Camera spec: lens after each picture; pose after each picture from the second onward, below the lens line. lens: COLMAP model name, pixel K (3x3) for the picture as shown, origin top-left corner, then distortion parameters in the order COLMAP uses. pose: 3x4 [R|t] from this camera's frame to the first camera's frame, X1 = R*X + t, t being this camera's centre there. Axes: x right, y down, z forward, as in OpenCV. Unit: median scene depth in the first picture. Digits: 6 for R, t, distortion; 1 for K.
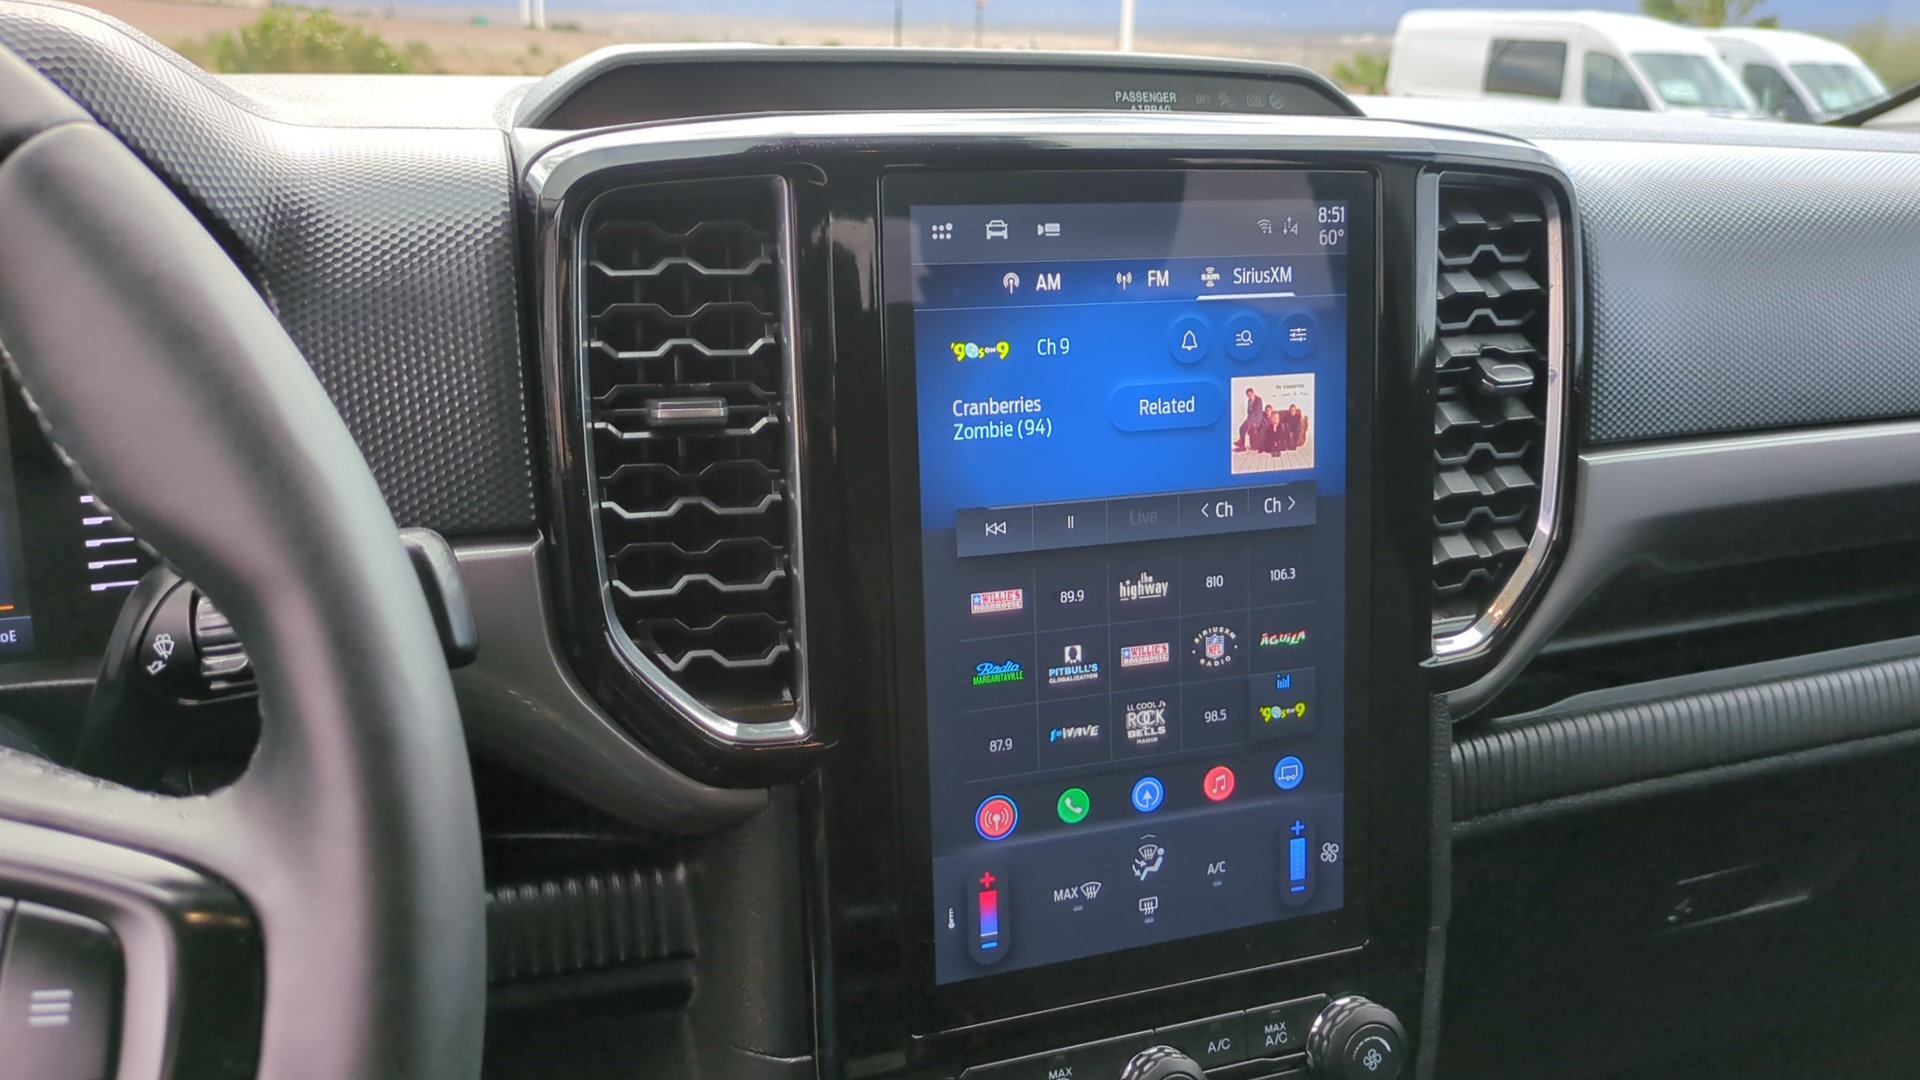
lens RADIAL K [[1656.6, 0, 967.8], [0, 1656.6, 547.7], [0, 0, 1]] dist [0.077715, -0.114018]
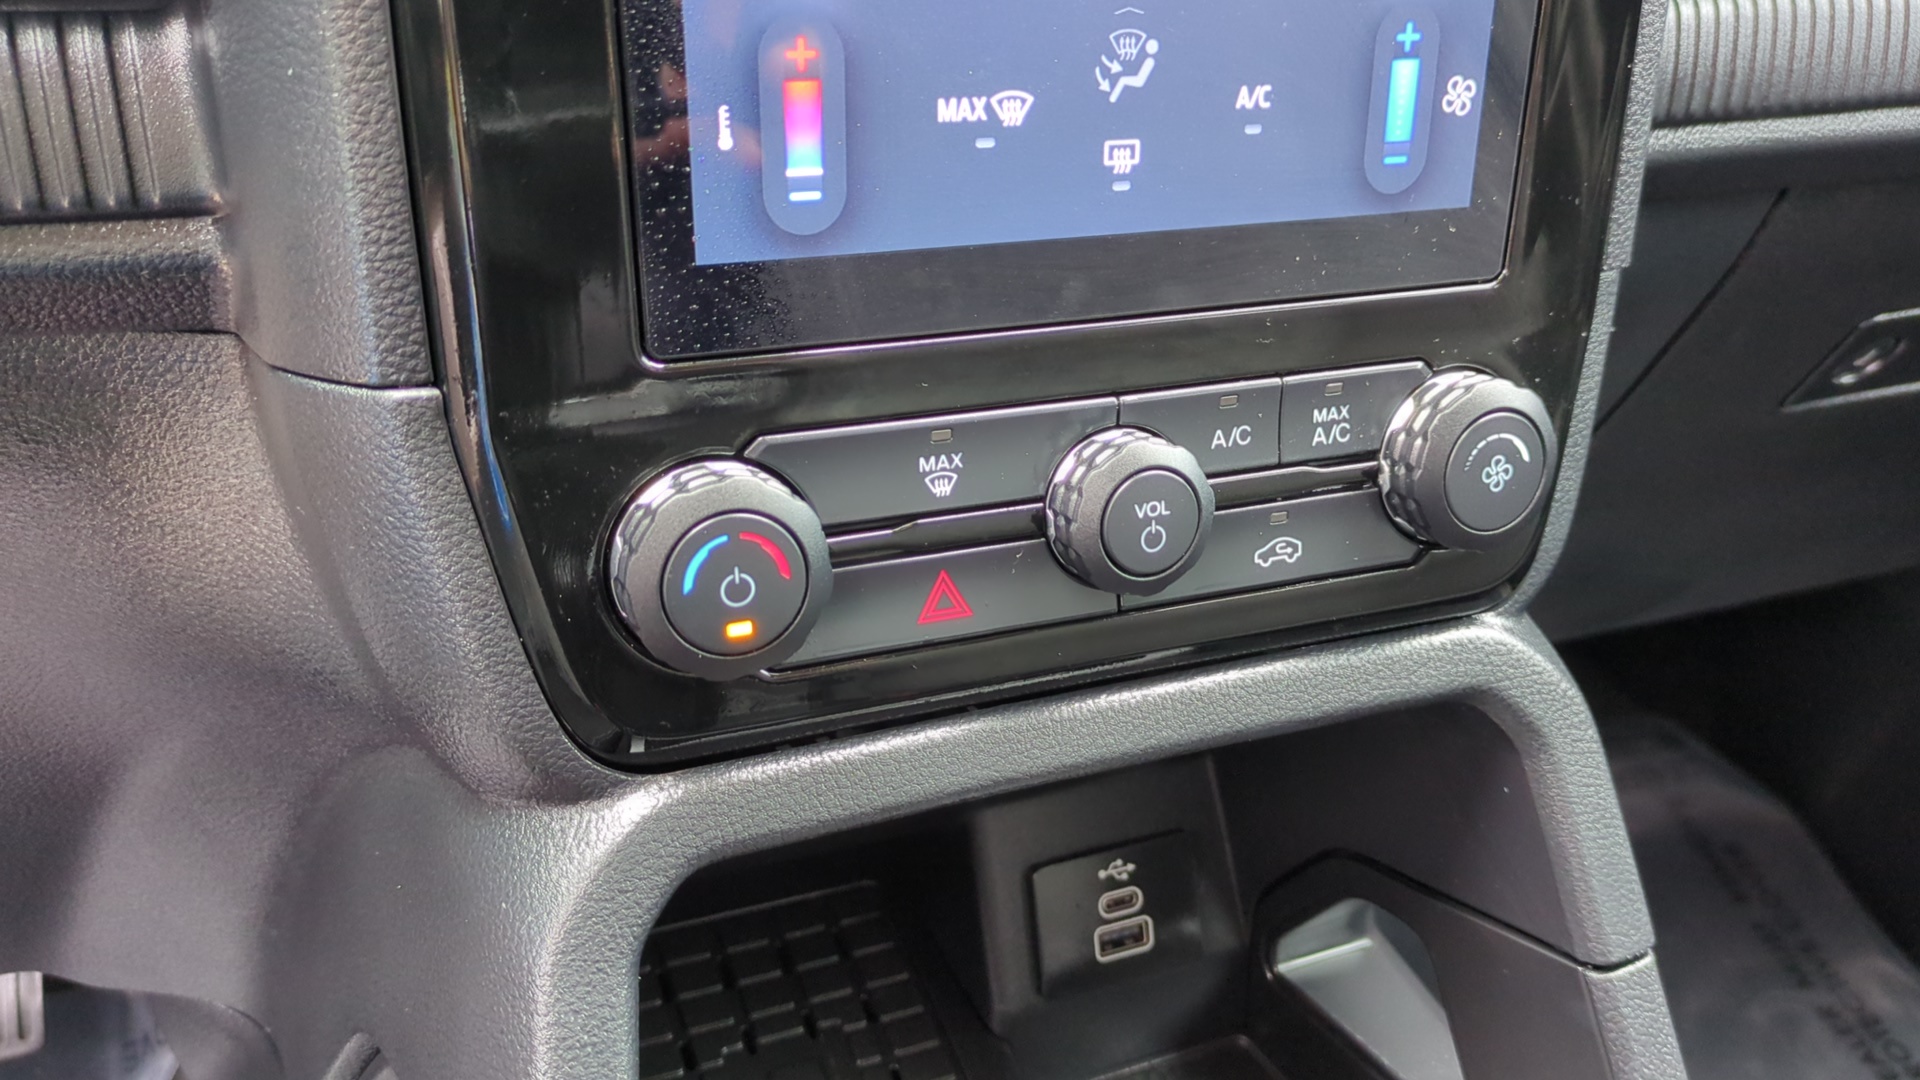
lens RADIAL K [[1642.8, 0, 953.4], [0, 1642.8, 547.9], [0, 0, 1]] dist [0.030652, 0.009873]
pose [[0.999100, 0.024269, 0.034796, 0.041465], [-0.031080, 0.976997, 0.210976, 0.228463], [-0.028875, -0.211867, 0.976872, 0.475734]]
